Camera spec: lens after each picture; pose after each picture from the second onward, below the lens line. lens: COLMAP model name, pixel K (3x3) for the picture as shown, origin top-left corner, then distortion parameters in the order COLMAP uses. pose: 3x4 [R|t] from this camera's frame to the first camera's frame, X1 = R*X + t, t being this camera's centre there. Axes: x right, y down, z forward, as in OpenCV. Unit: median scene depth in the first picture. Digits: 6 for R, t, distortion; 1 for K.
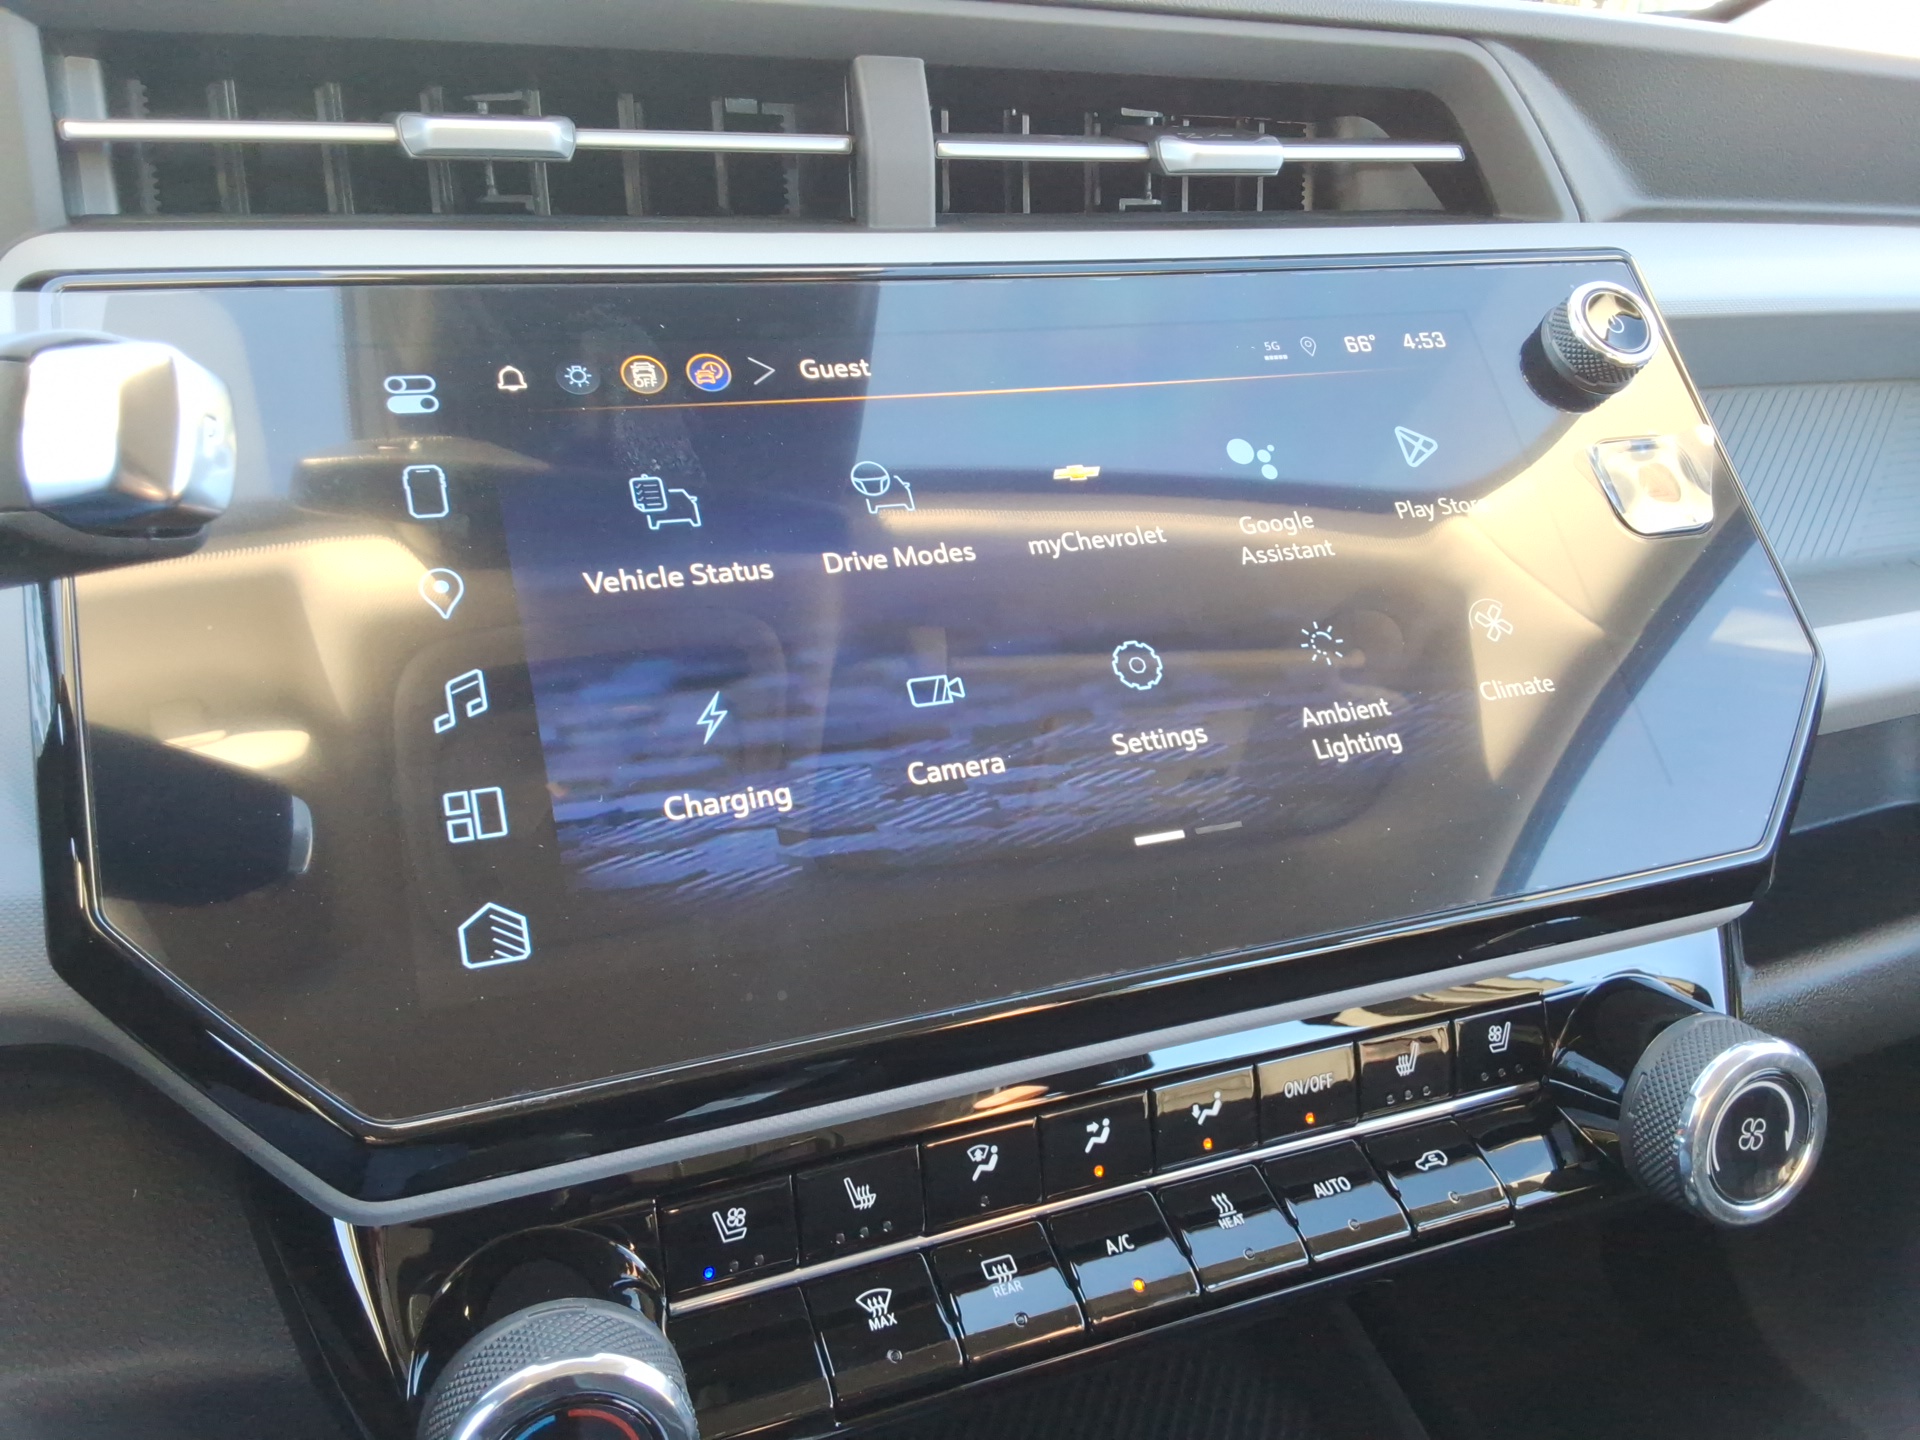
lens RADIAL K [[1571.4, 0, 985.7], [0, 1571.4, 712.1], [0, 0, 1]] dist [0.145016, -0.261706]
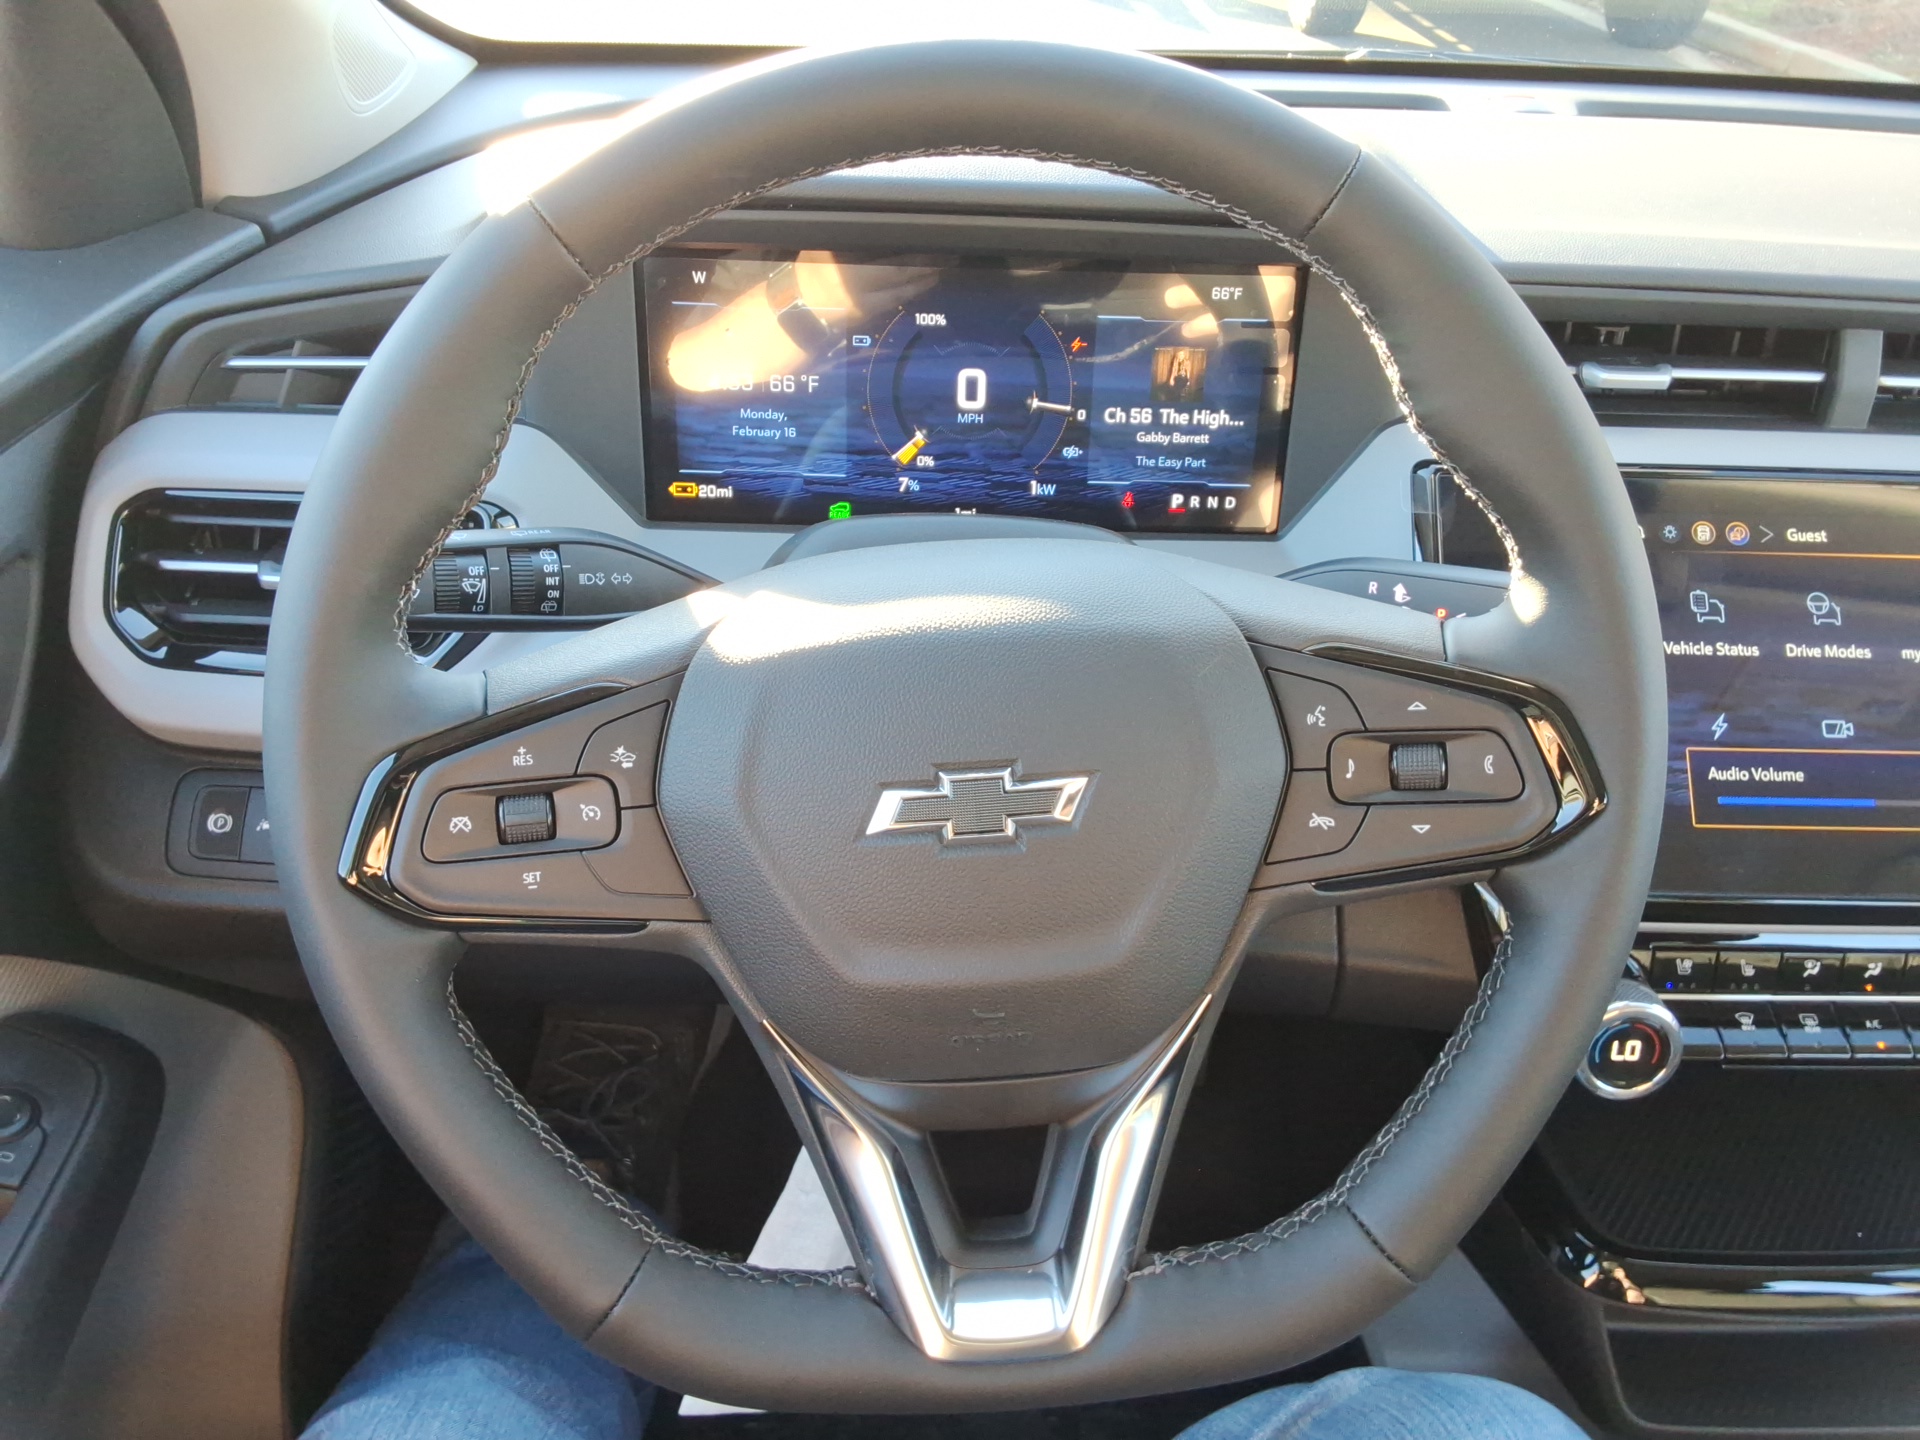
lens RADIAL K [[1563.5, 0, 982.5], [0, 1563.5, 713.1], [0, 0, 1]] dist [0.150851, -0.247593]
pose [[0.934830, 0.196377, -0.295851, -0.425962], [-0.146574, 0.972272, 0.182219, -0.230871], [0.323432, -0.126980, 0.937693, -1.127839]]
